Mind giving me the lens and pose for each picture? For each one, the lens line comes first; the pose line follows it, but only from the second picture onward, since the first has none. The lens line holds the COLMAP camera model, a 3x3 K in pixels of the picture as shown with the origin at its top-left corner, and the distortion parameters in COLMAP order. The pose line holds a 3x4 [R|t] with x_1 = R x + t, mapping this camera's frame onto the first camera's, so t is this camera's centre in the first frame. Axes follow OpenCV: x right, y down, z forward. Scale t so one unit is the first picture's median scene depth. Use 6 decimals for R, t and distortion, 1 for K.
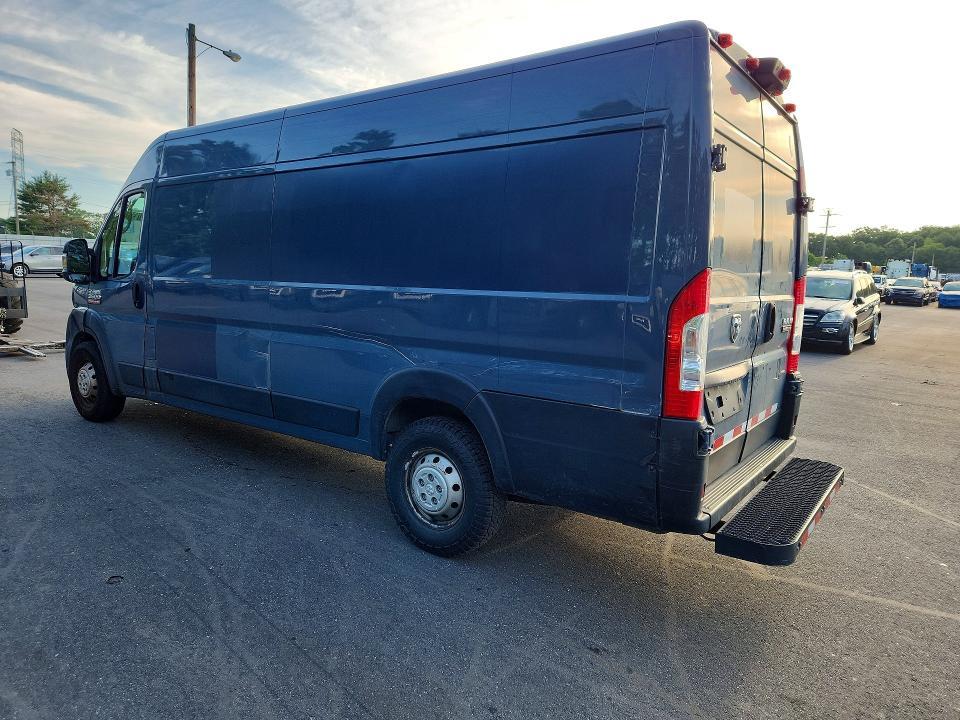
lens RADIAL K [[653.9, 0, 480.4], [0, 653.9, 358.8], [0, 0, 1]] dist [0.003290, 0.003844]
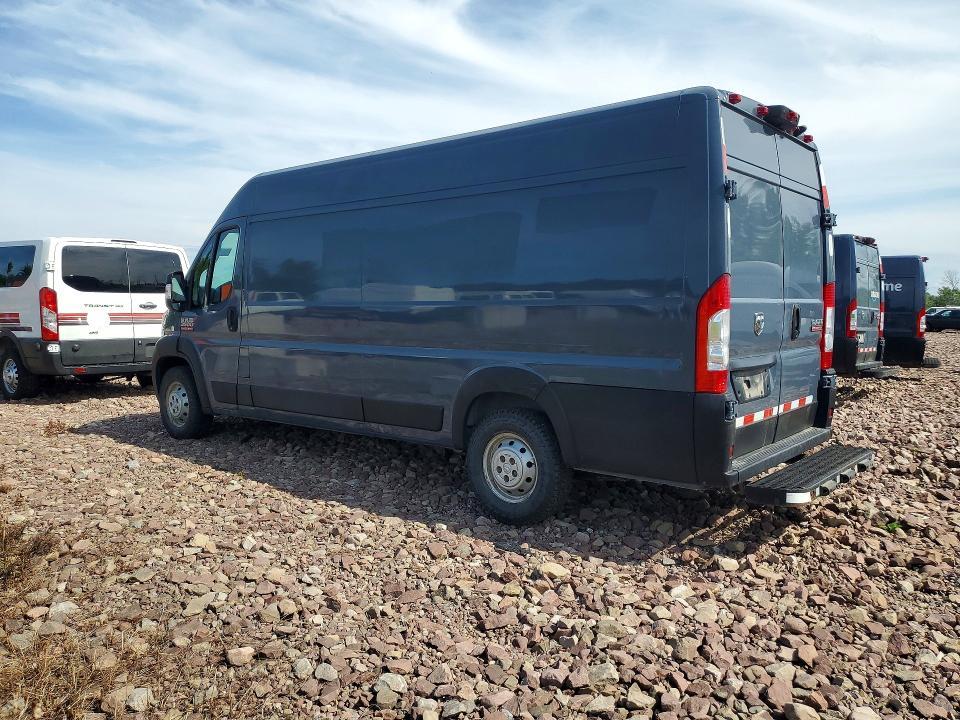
lens RADIAL K [[728.9, 0, 485.1], [0, 728.9, 358.0], [0, 0, 1]] dist [0.003988, -0.004909]
pose [[0.997663, -0.022094, -0.064651, -0.026803], [0.018717, 0.998452, -0.052385, 0.069256], [0.065708, 0.051052, 0.996532, -0.338732]]
